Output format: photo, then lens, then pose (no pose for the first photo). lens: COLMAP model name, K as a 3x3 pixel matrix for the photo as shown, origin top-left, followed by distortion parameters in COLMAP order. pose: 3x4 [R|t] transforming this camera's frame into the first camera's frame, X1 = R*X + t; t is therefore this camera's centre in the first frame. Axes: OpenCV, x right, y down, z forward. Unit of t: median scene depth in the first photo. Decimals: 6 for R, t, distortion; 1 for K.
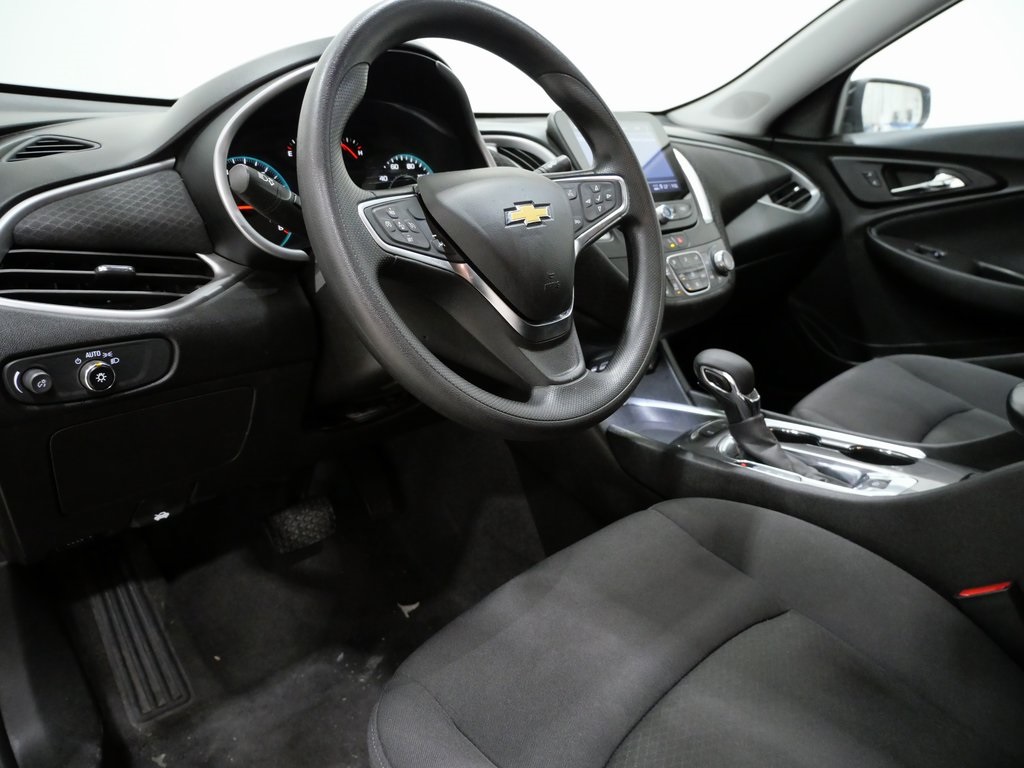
lens RADIAL K [[743.3, 0, 507.2], [0, 743.3, 386.4], [0, 0, 1]] dist [-0.055384, 0.031249]
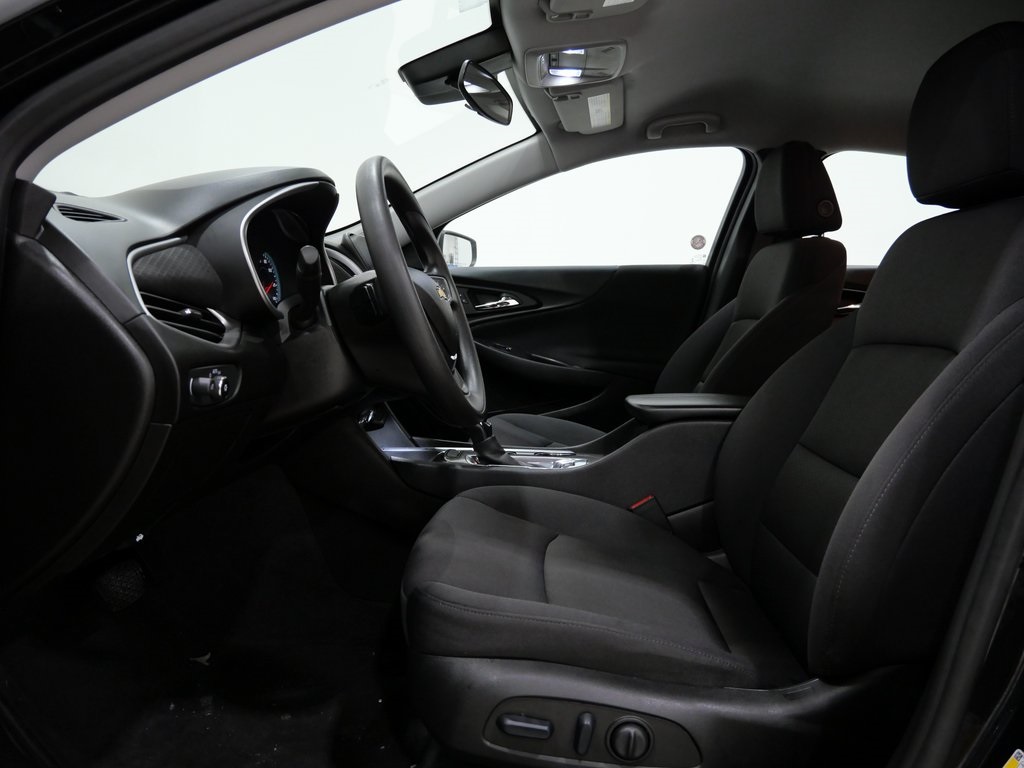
lens RADIAL K [[743.3, 0, 512.9], [0, 743.3, 385.7], [0, 0, 1]] dist [-0.055384, 0.031249]
pose [[0.756616, -0.019294, 0.653574, -0.509516], [0.133221, 0.983146, -0.125201, 0.109193], [-0.640144, 0.181799, 0.746435, -0.164600]]
